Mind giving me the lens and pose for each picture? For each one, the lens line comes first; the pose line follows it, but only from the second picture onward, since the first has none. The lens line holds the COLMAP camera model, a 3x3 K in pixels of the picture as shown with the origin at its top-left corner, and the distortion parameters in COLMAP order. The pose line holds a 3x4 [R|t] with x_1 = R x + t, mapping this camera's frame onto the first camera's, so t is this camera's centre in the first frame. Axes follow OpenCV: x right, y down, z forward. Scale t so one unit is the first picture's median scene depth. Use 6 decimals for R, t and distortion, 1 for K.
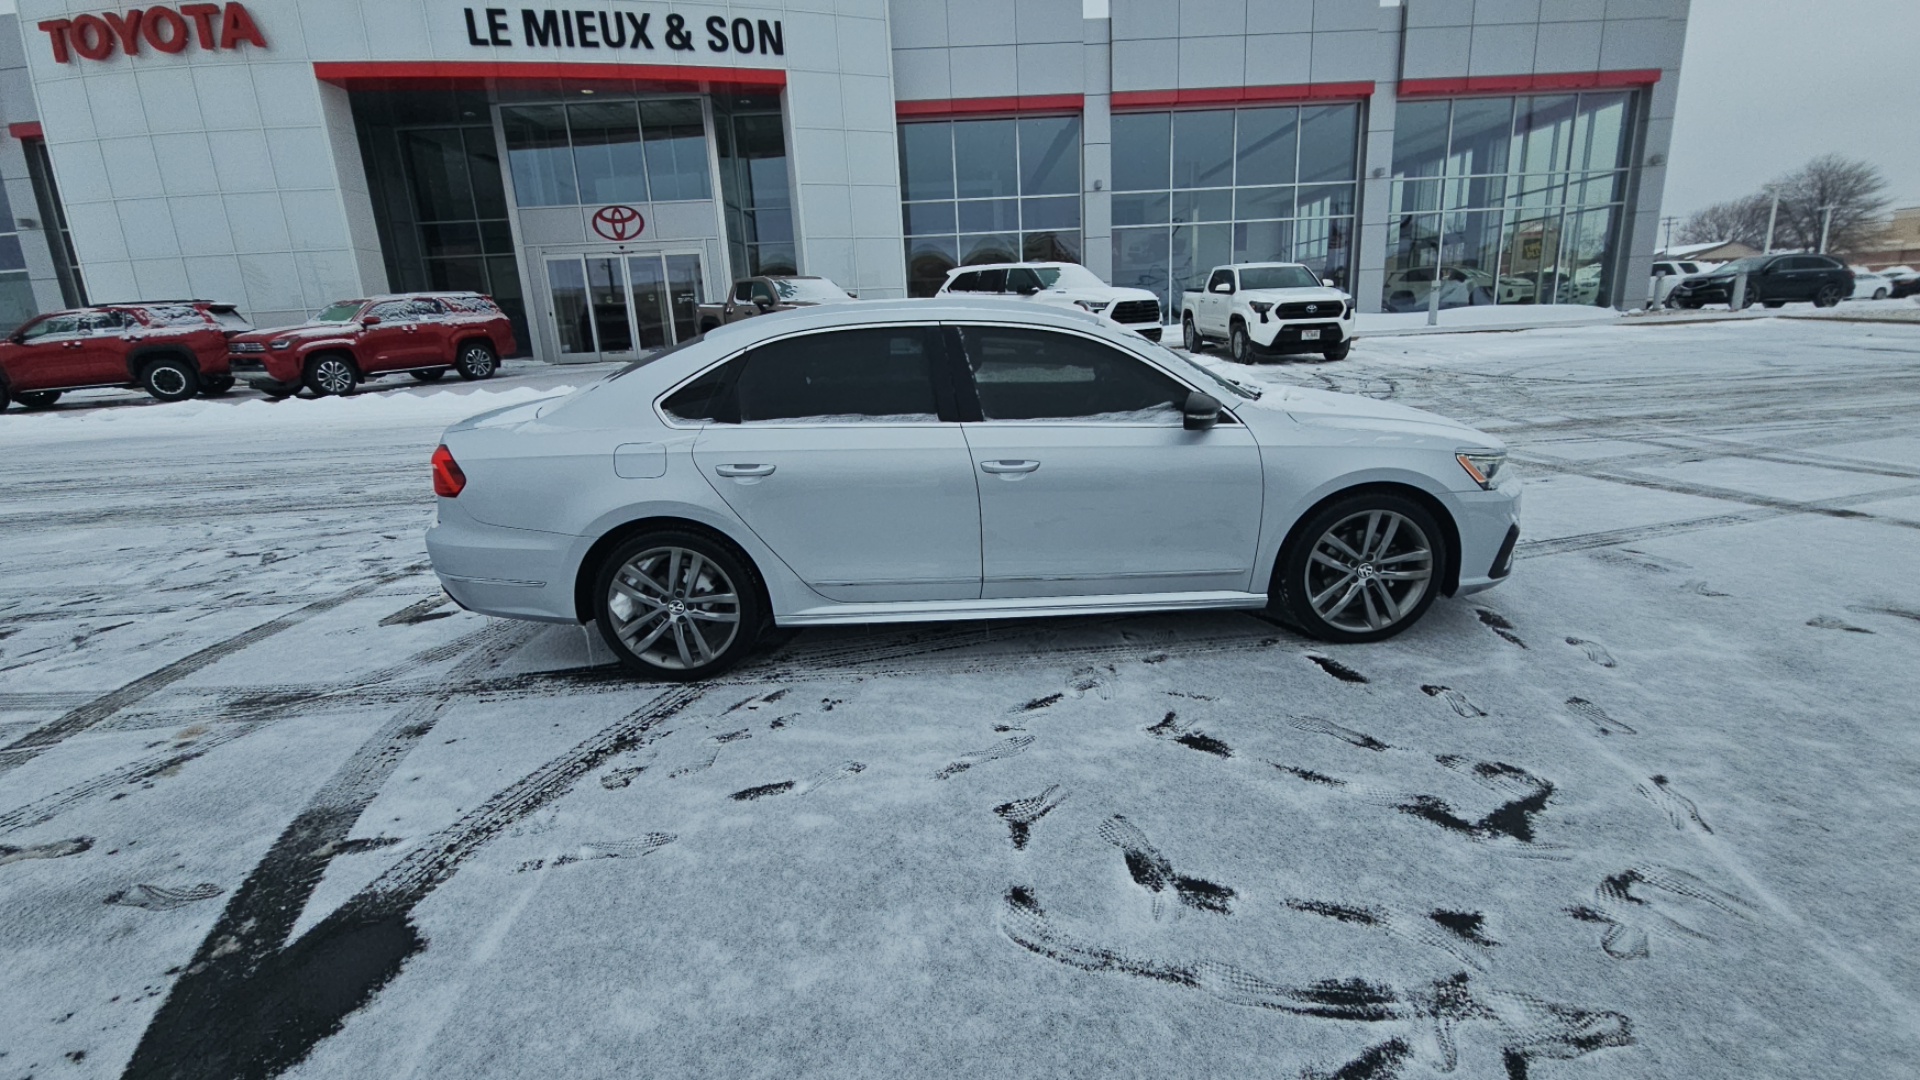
lens RADIAL K [[860.3, 0, 967.3], [0, 860.3, 533.6], [0, 0, 1]] dist [0.005368, -0.004341]
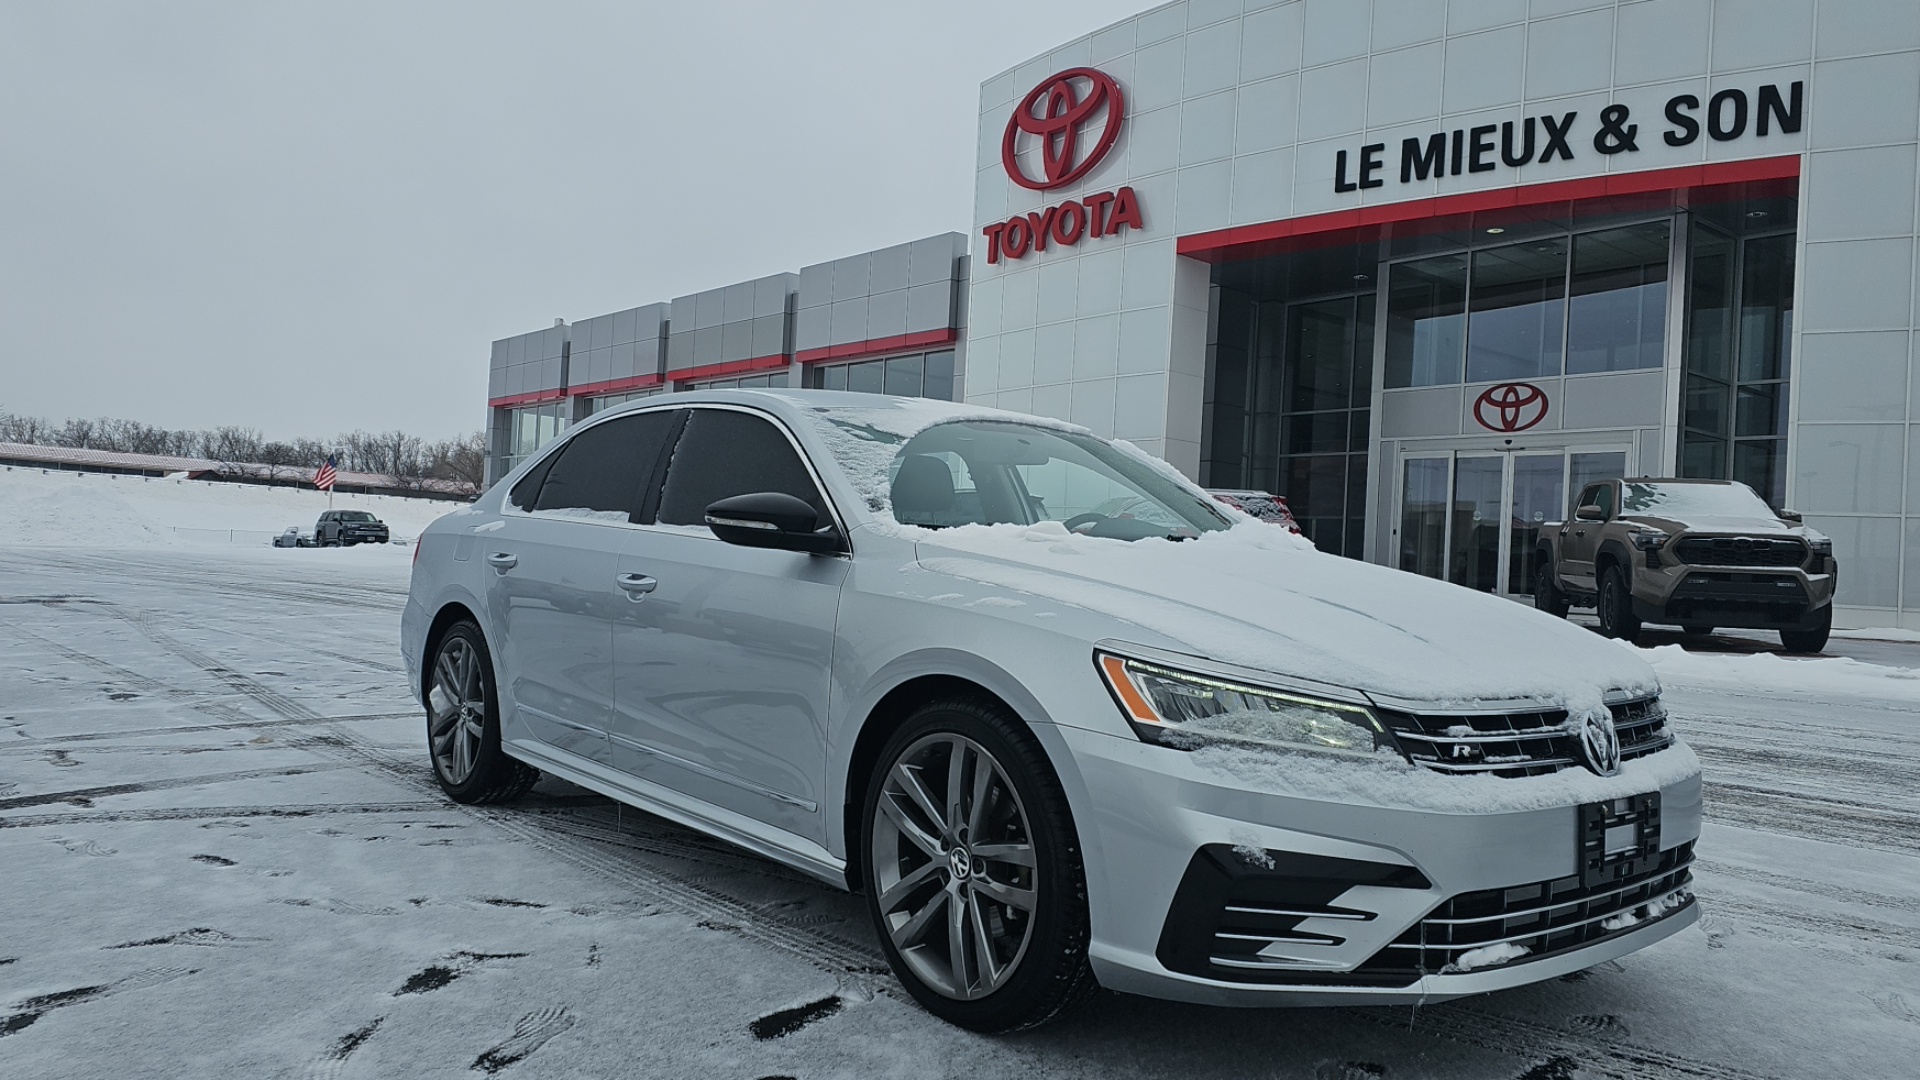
lens RADIAL K [[1342.6, 0, 960.0], [0, 1342.6, 540.0], [0, 0, 1]] dist [0.068499, -0.053627]
pose [[0.618777, 0.061782, -0.783134, 0.962347], [-0.266709, 0.954211, -0.135456, -0.027859], [0.738906, 0.292686, 0.606921, 0.428525]]
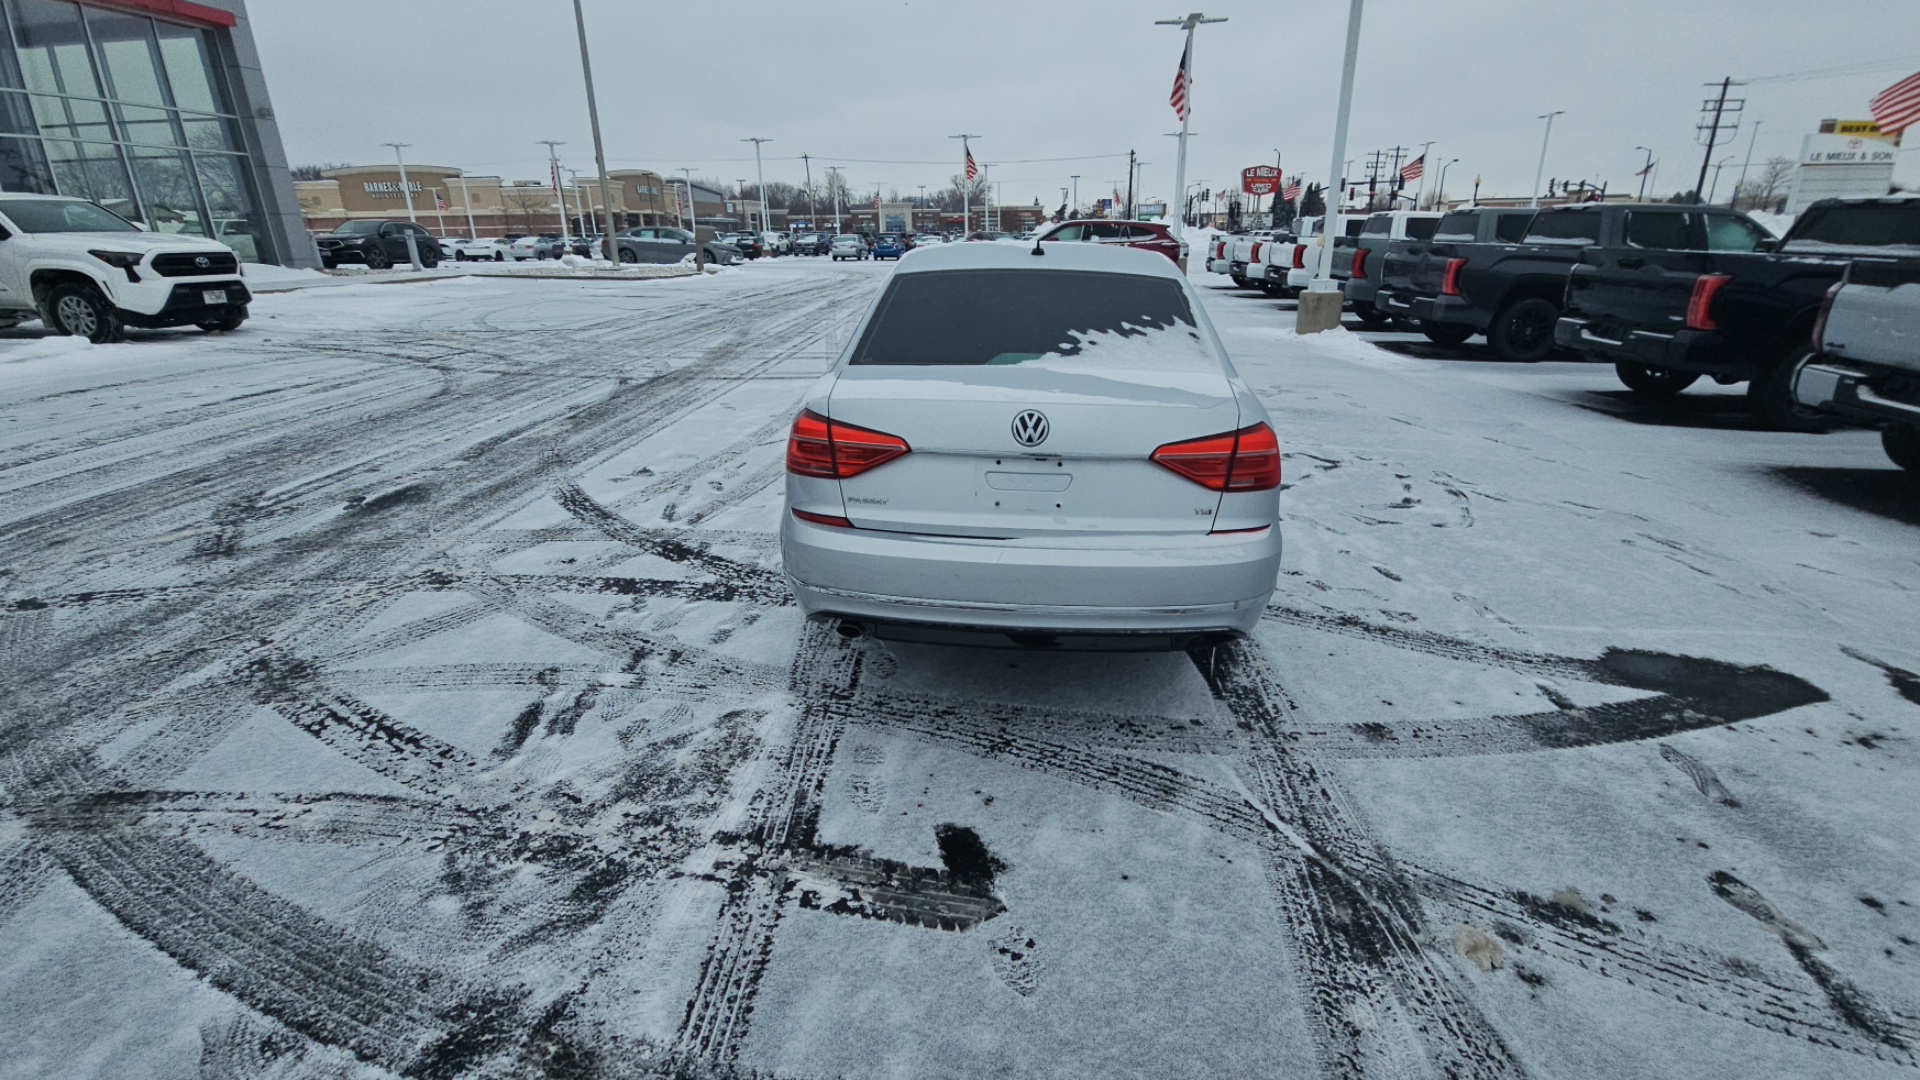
lens RADIAL K [[856.1, 0, 980.3], [0, 856.1, 543.7], [0, 0, 1]] dist [0.004821, -0.003295]
pose [[0.090057, -0.299679, 0.949780, -1.218759], [0.248877, 0.930171, 0.269894, -0.239180], [-0.964339, 0.212073, 0.158352, 1.018481]]
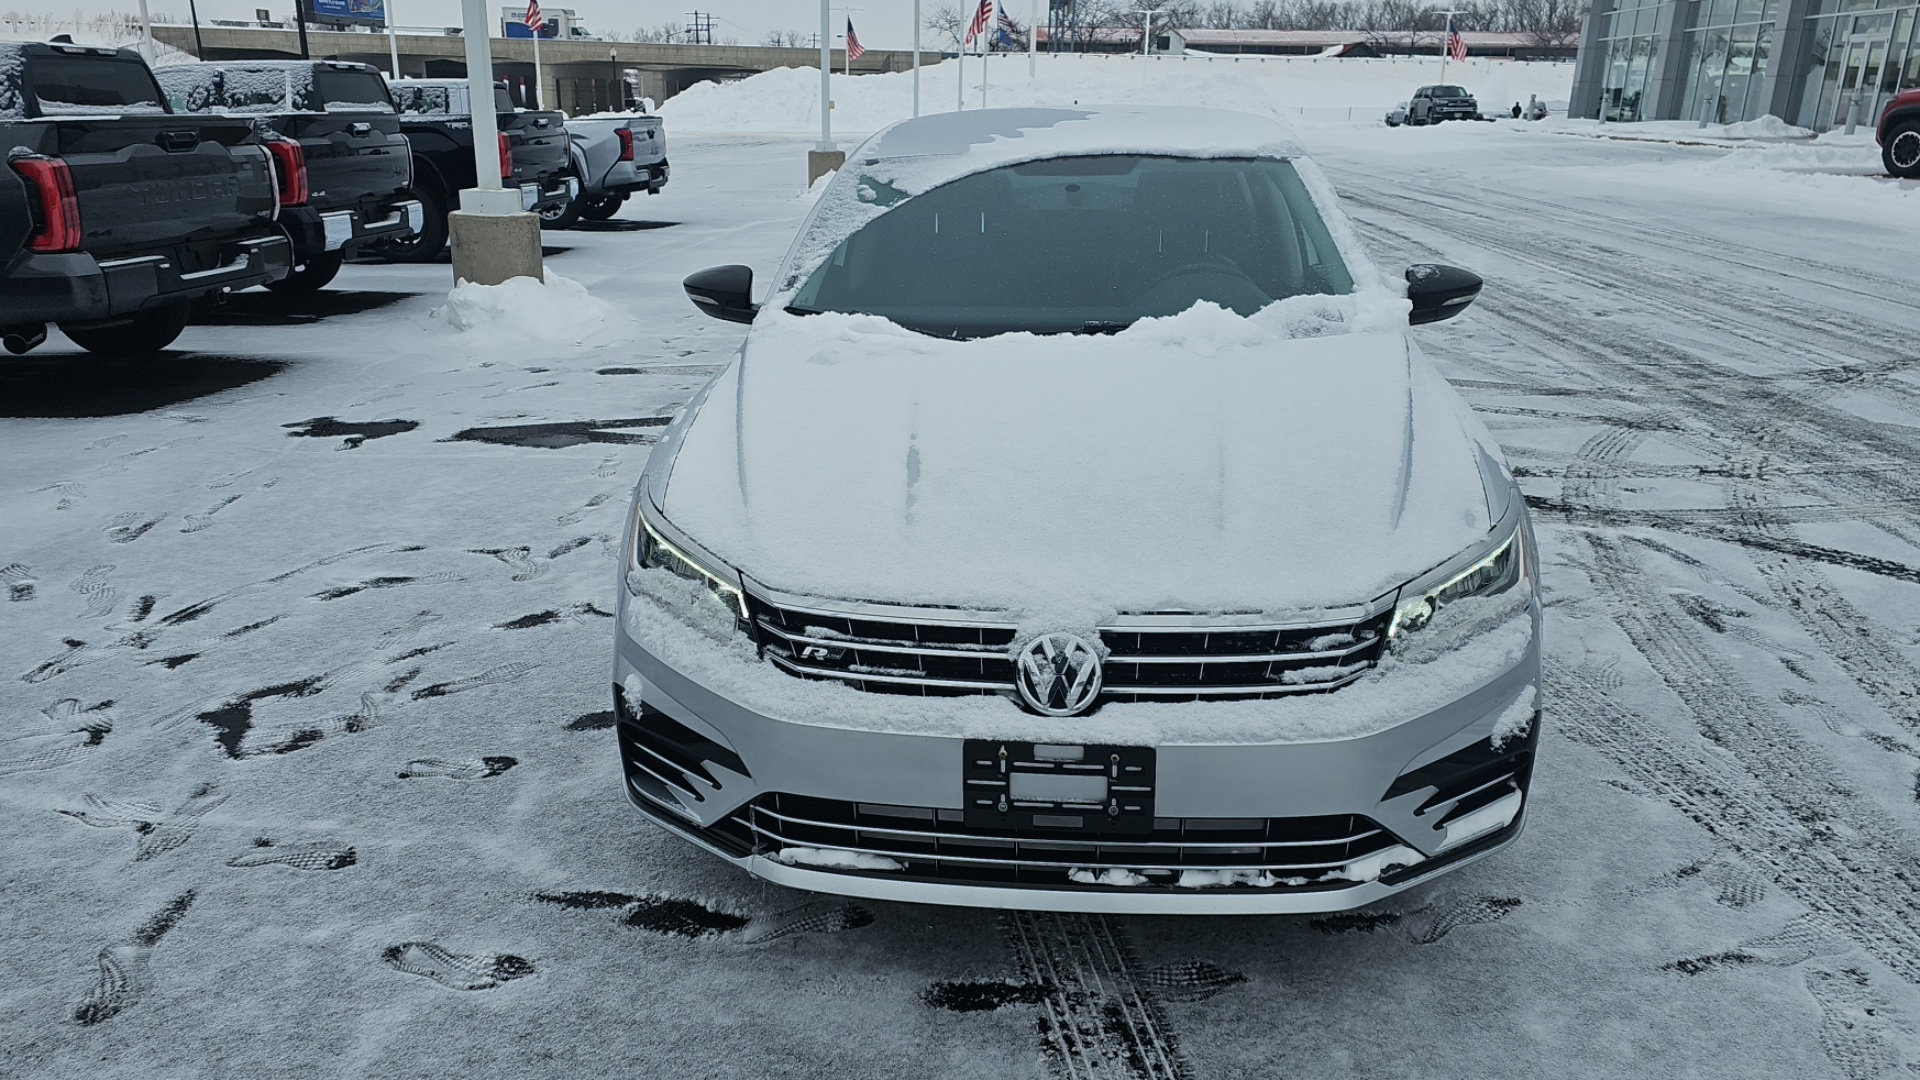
lens RADIAL K [[1342.6, 0, 960.0], [0, 1342.6, 540.0], [0, 0, 1]] dist [0.068499, -0.053627]
pose [[-0.107145, 0.351264, -0.930126, 1.130068], [-0.252721, 0.895163, 0.367172, -0.348498], [0.961588, 0.274403, -0.007140, 1.053959]]
